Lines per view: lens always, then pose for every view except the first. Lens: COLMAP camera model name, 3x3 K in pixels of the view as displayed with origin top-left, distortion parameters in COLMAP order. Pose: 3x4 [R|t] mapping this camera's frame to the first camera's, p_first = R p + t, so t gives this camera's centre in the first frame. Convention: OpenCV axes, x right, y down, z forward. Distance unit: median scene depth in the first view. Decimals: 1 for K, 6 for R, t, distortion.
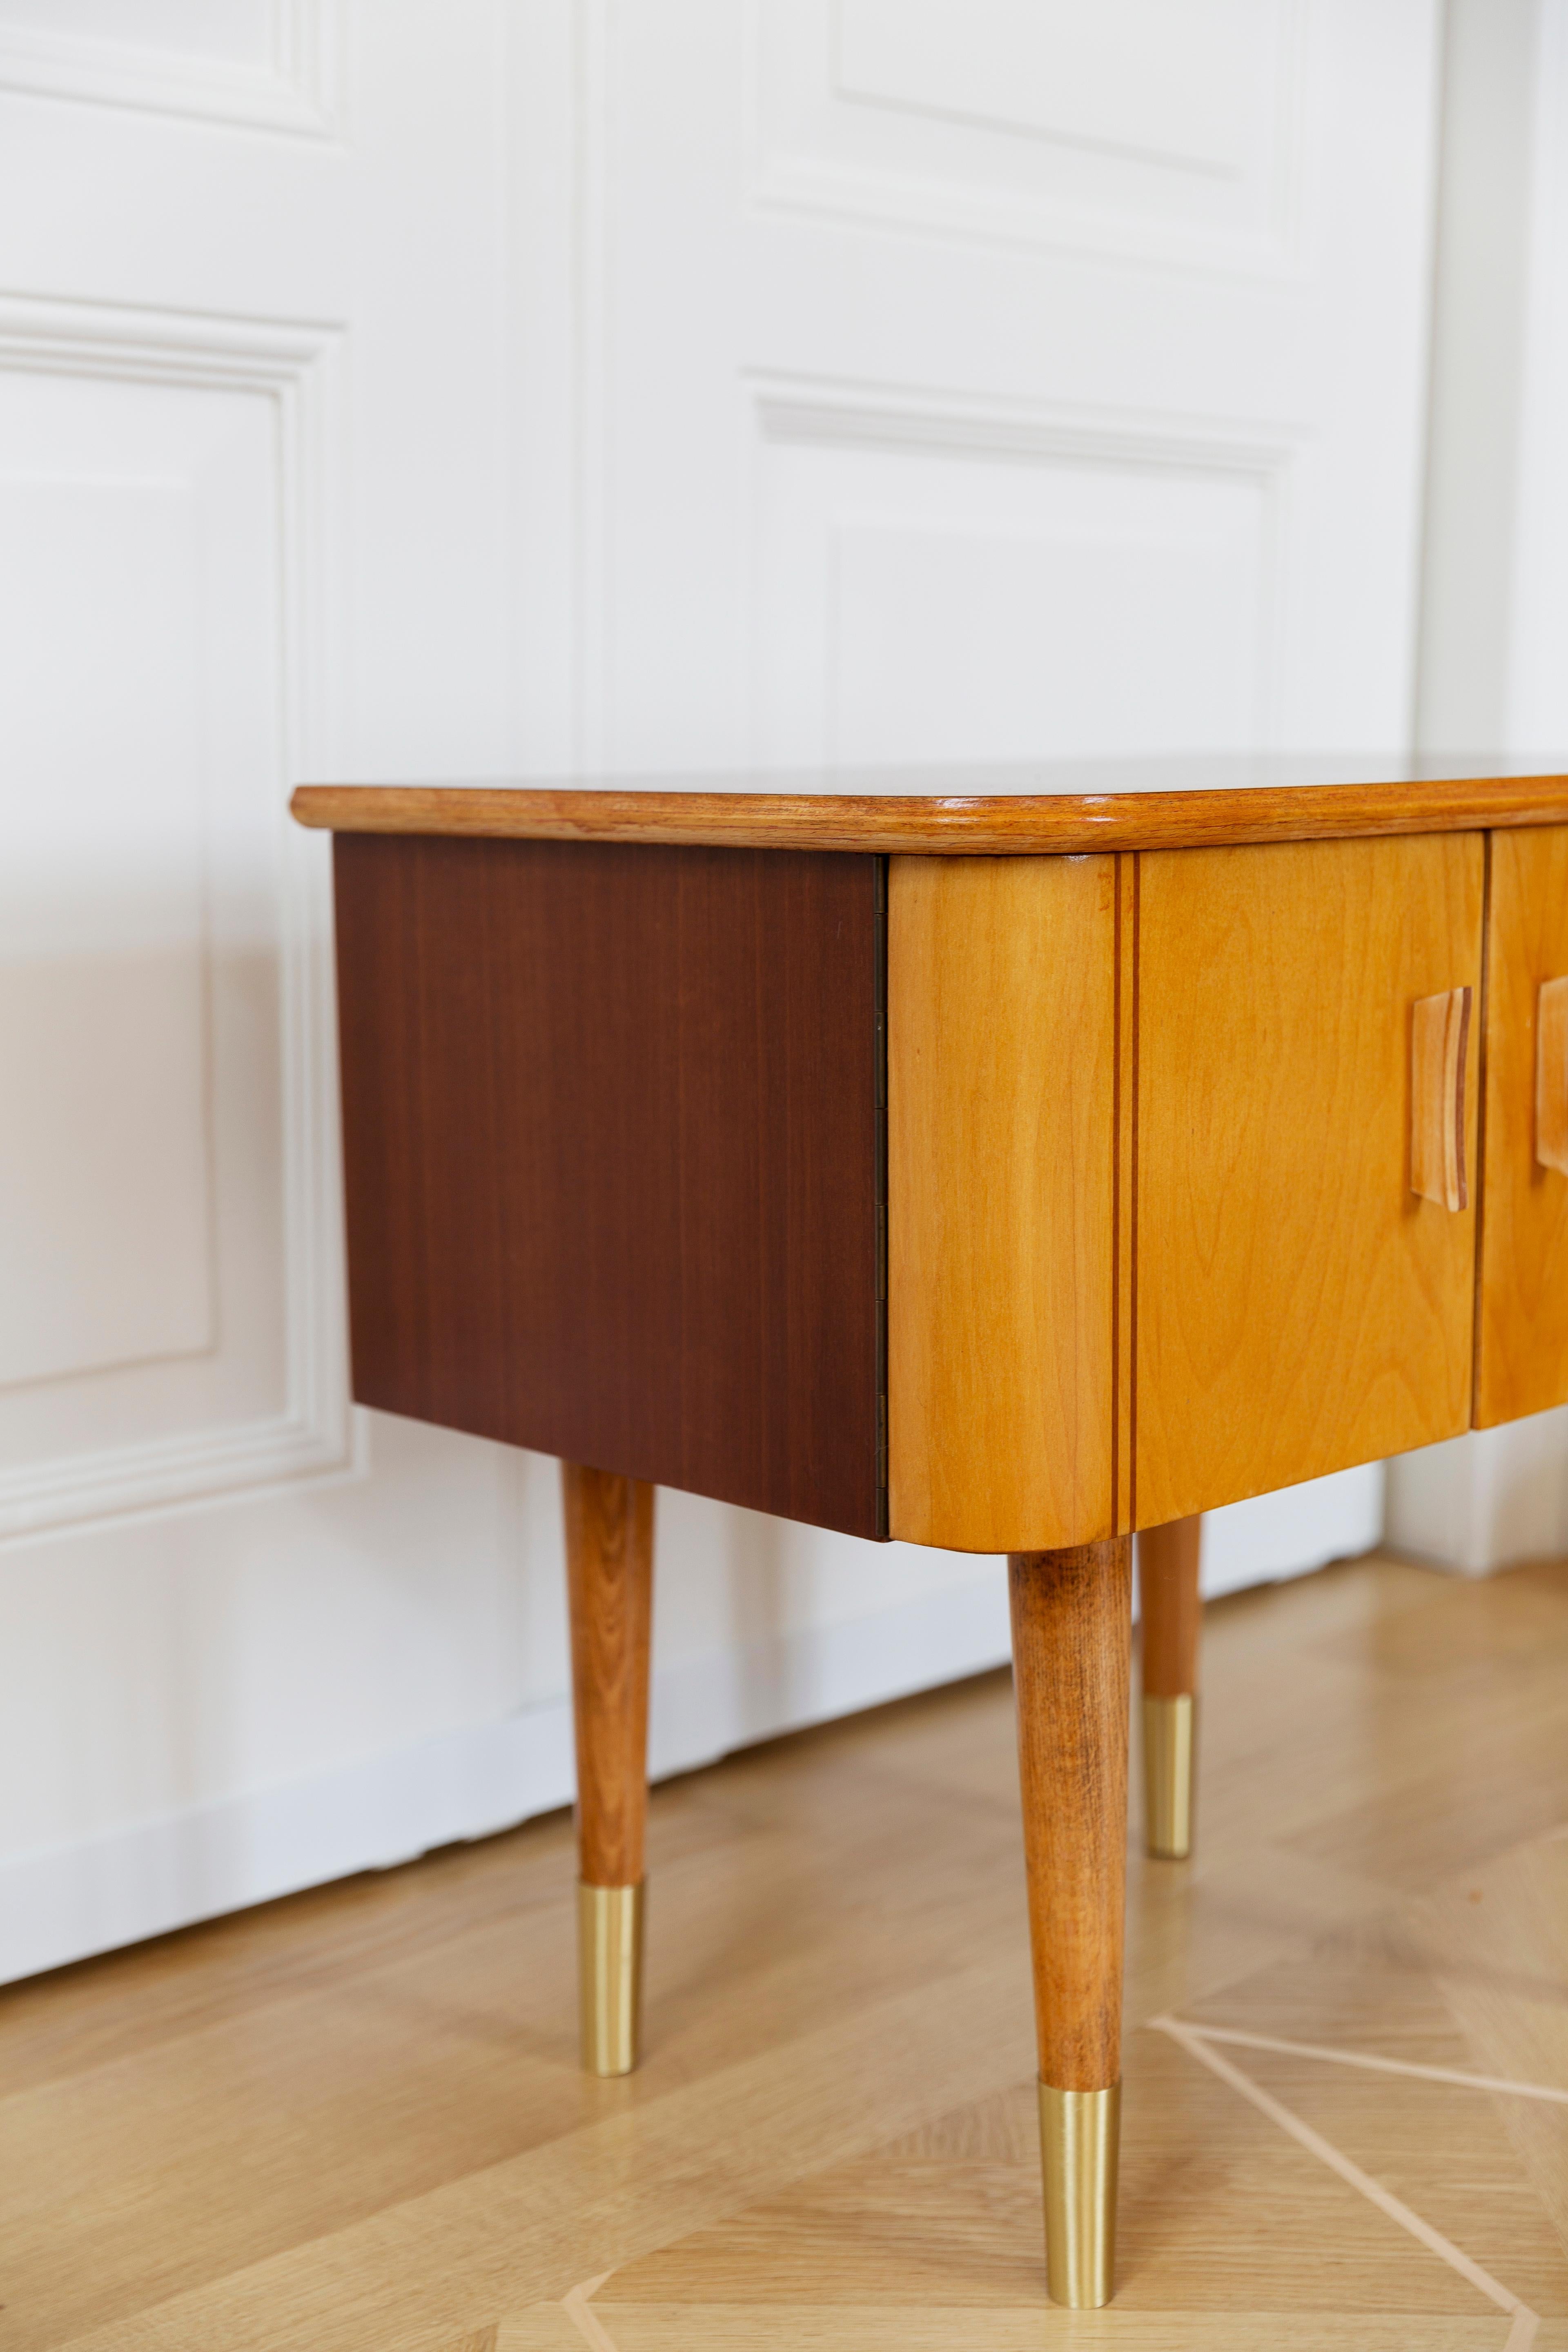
lens RADIAL K [[3000.5, 0, 743.2], [0, 3000.5, 1202.8], [0, 0, 1]] dist [-0.002609, 0.000000]
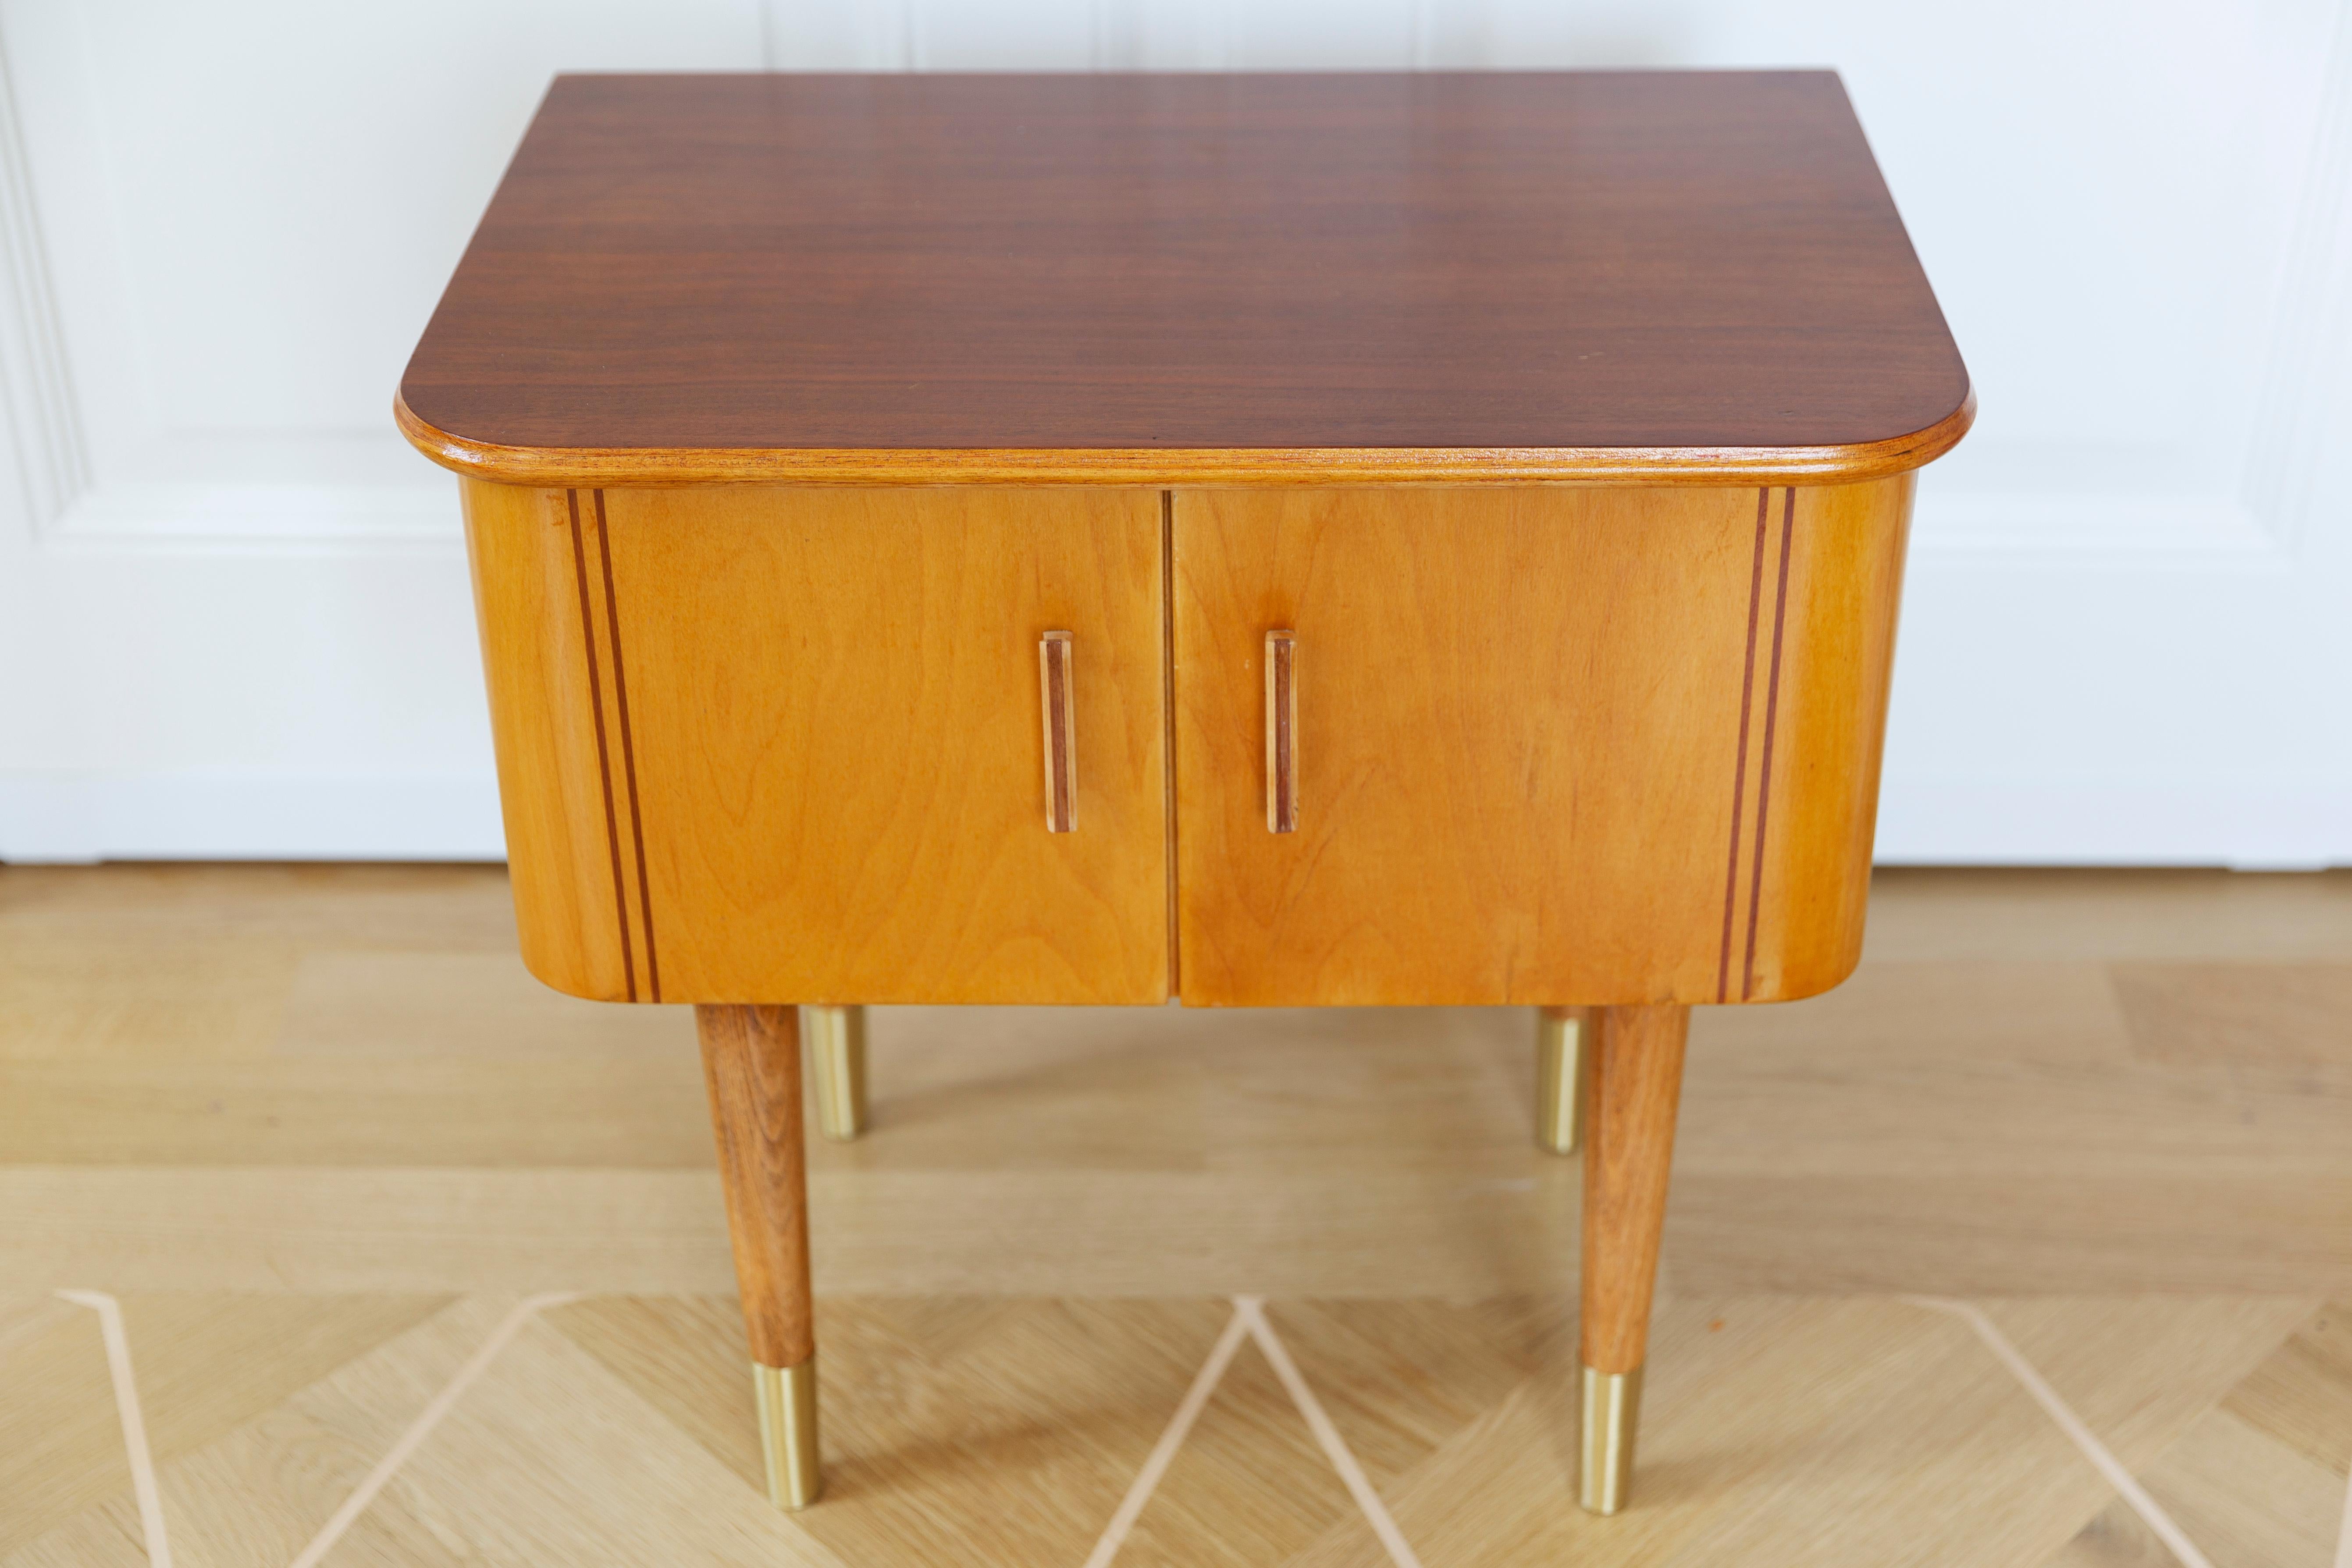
lens RADIAL K [[3199.2, 0, 1213.1], [0, 3199.2, 768.2], [0, 0, 1]] dist [-0.005151, 0.000000]
pose [[0.728508, 0.371431, -0.575599, 0.867316], [-0.118876, 0.896043, 0.427756, -0.473528], [0.674644, -0.243199, 0.696929, 0.272185]]
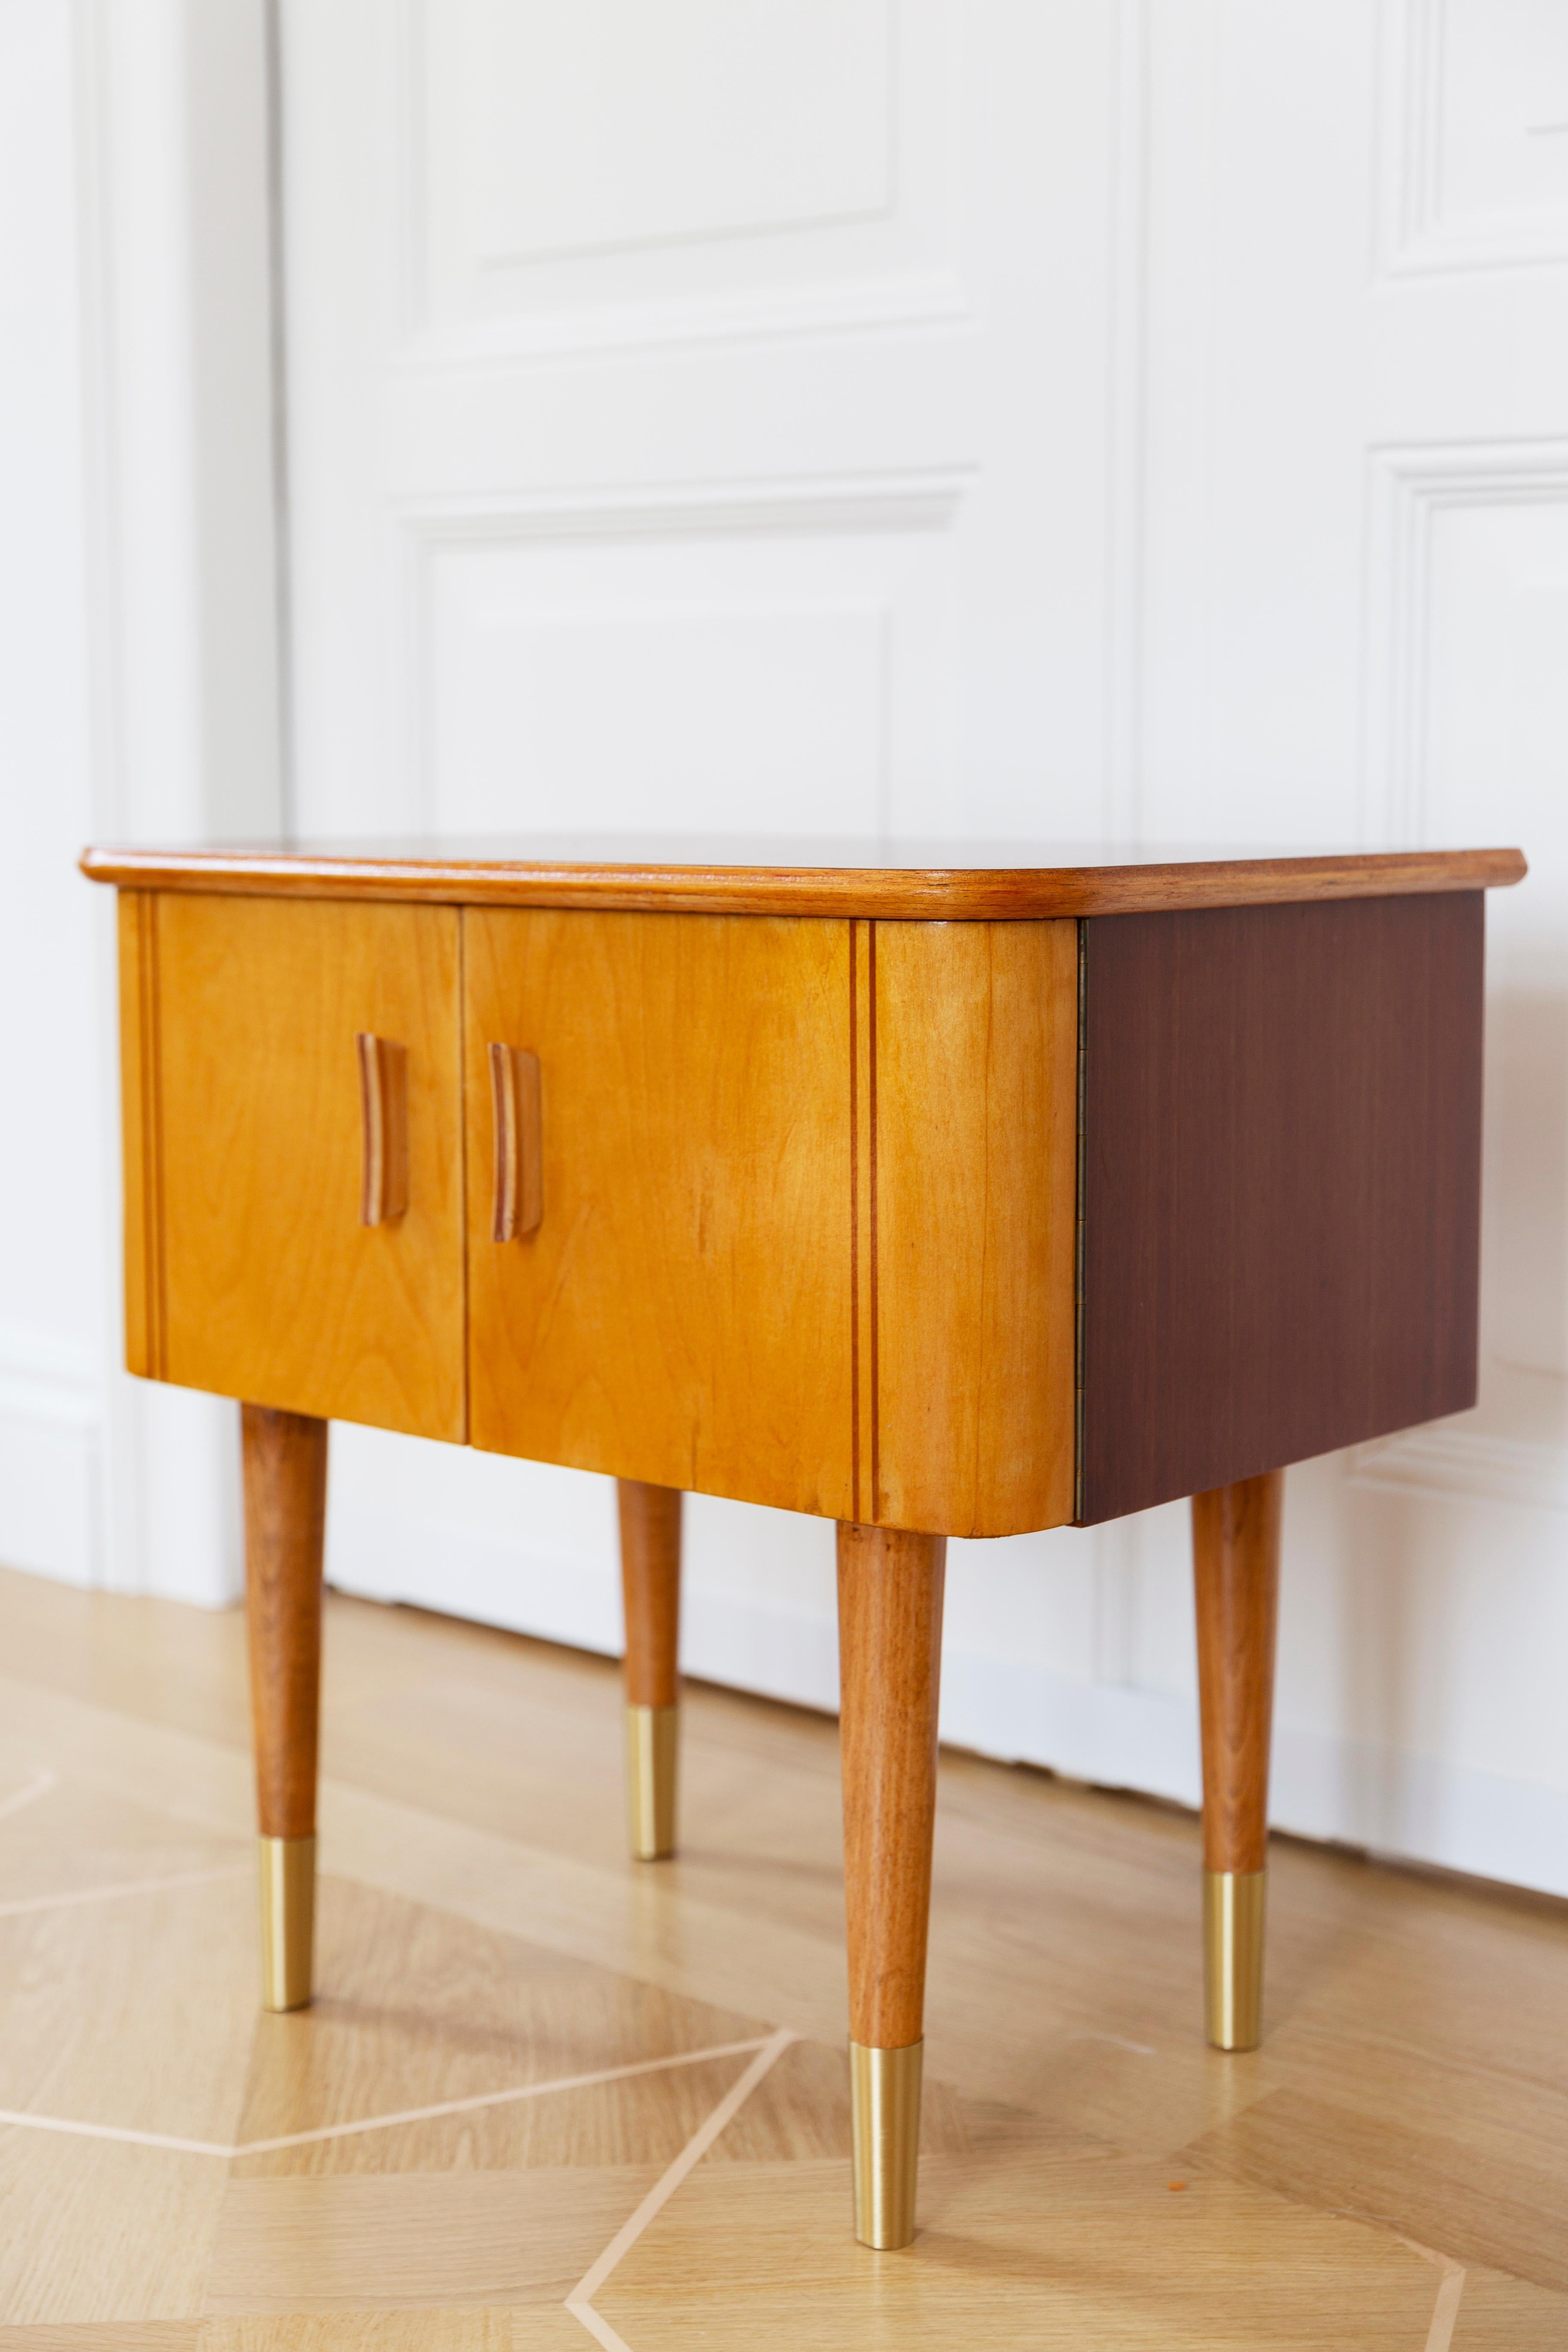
lens RADIAL K [[3199.2, 0, 794.9], [0, 3199.2, 1162.4], [0, 0, 1]] dist [-0.005151, 0.000000]
pose [[0.114336, 0.138156, -0.983789, 1.428862], [-0.165398, 0.979109, 0.118276, -0.189324], [0.979577, 0.149193, 0.134798, 0.960527]]
